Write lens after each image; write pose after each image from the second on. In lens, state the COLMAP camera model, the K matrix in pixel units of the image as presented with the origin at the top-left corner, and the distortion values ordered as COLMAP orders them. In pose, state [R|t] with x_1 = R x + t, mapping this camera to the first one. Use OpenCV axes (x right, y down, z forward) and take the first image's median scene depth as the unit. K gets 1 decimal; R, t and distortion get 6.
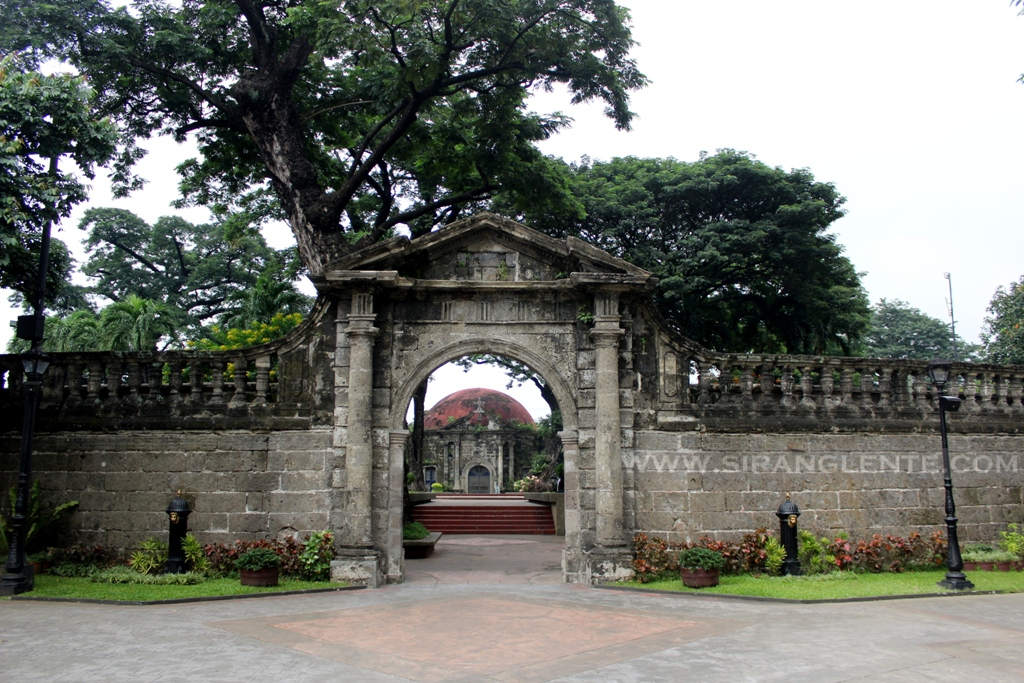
lens RADIAL K [[820.3, 0, 510.3], [0, 820.3, 342.9], [0, 0, 1]] dist [-0.005009, -0.000687]
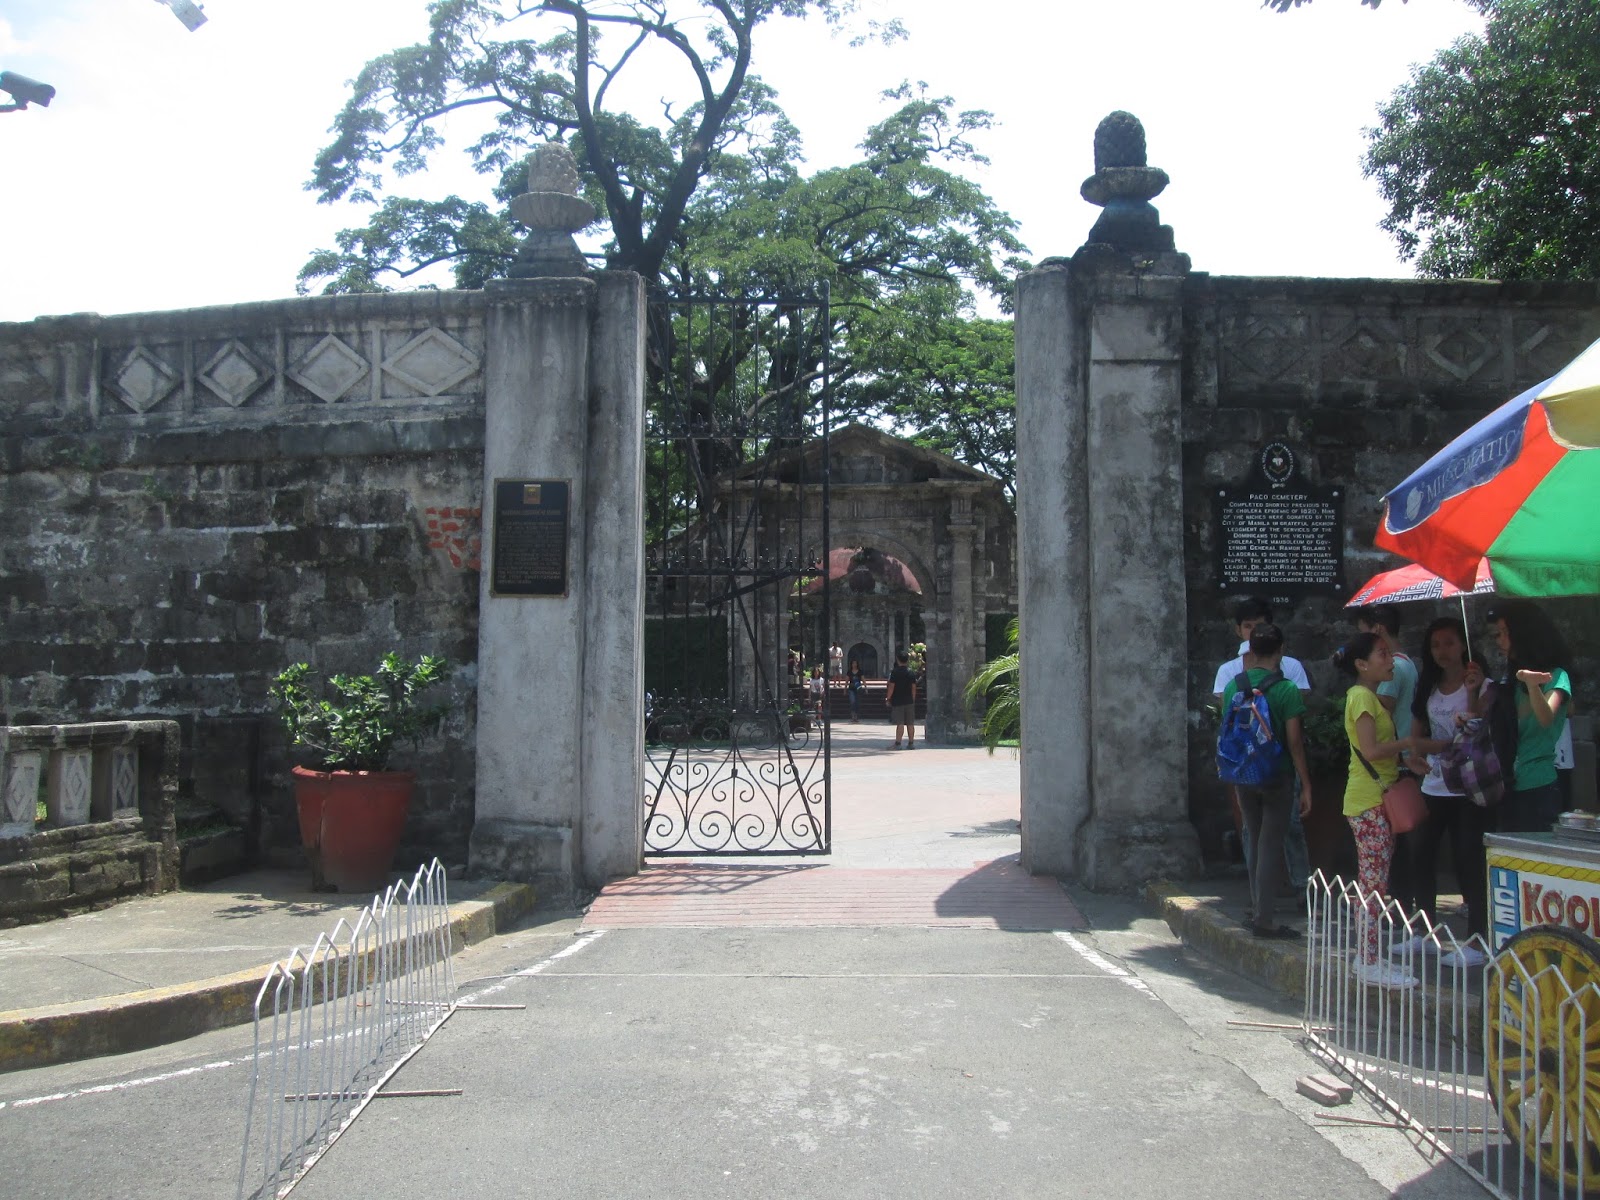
lens RADIAL K [[1174.8, 0, 801.0], [0, 1174.8, 603.6], [0, 0, 1]] dist [-0.001781, -0.002067]
pose [[0.995950, -0.008737, -0.089484, 0.039926], [0.018886, 0.993392, 0.113206, -0.096959], [0.087903, -0.114437, 0.989534, -0.654280]]
